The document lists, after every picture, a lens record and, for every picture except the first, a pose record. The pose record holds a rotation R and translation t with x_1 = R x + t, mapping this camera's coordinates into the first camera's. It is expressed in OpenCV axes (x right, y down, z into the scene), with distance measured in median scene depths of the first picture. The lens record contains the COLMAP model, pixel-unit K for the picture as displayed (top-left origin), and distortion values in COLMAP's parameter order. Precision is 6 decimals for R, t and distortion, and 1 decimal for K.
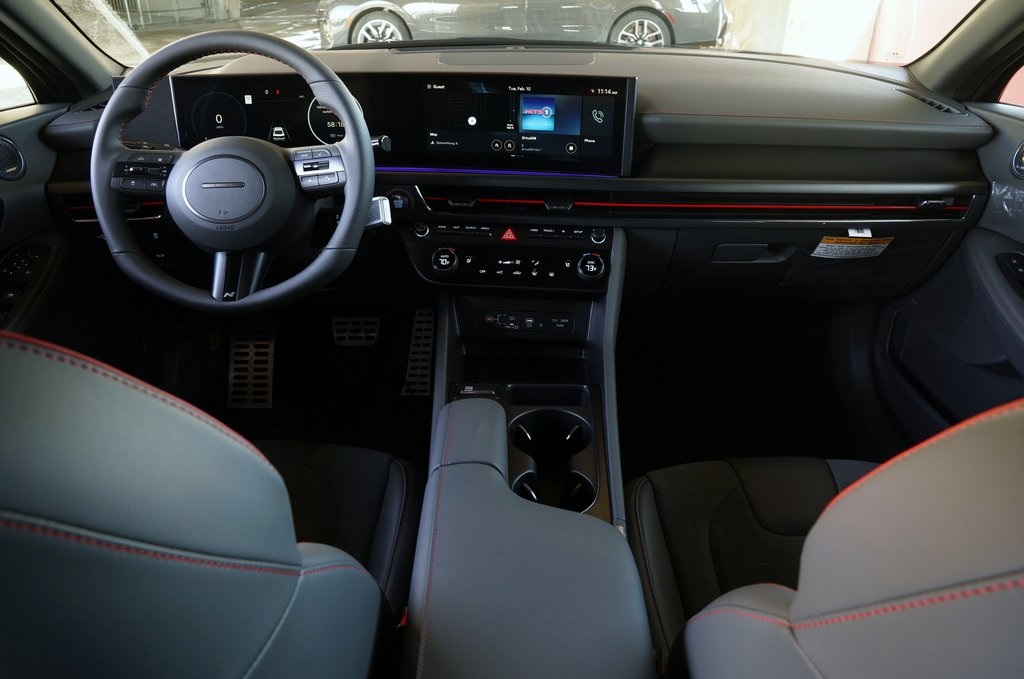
lens RADIAL K [[704.2, 0, 512.0], [0, 704.2, 339.5], [0, 0, 1]] dist [-0.117226, 0.070129]
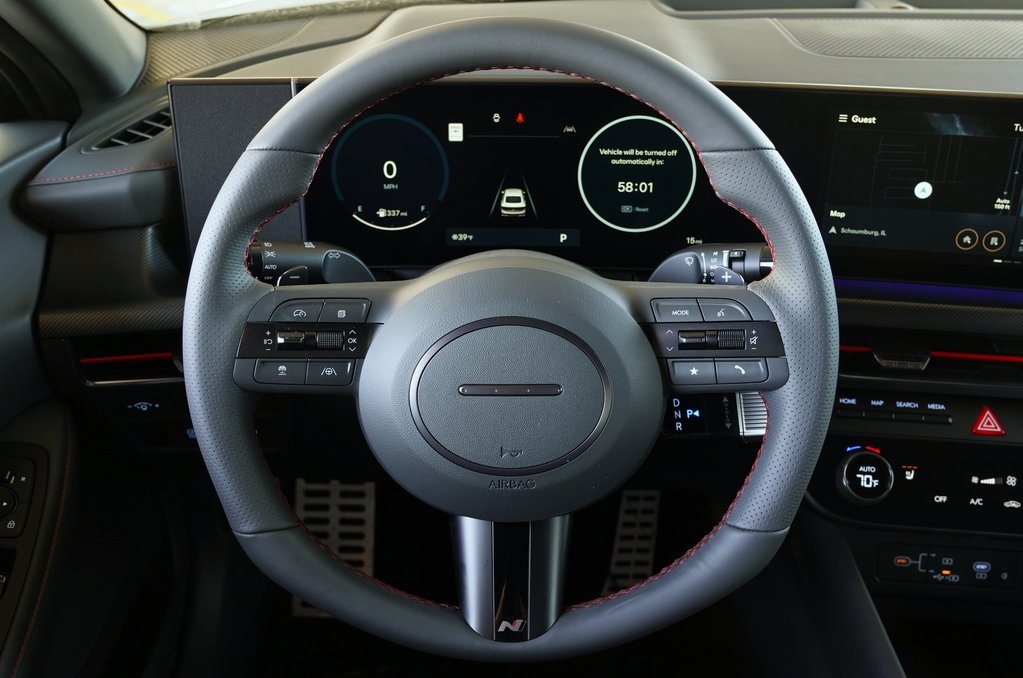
lens RADIAL K [[967.7, 0, 515.1], [0, 967.7, 351.8], [0, 0, 1]] dist [-0.080569, 0.102336]
pose [[0.999967, 0.007884, -0.002015, -0.343502], [-0.007810, 0.999376, 0.034458, -0.222352], [0.002286, -0.034441, 0.999404, 0.325900]]
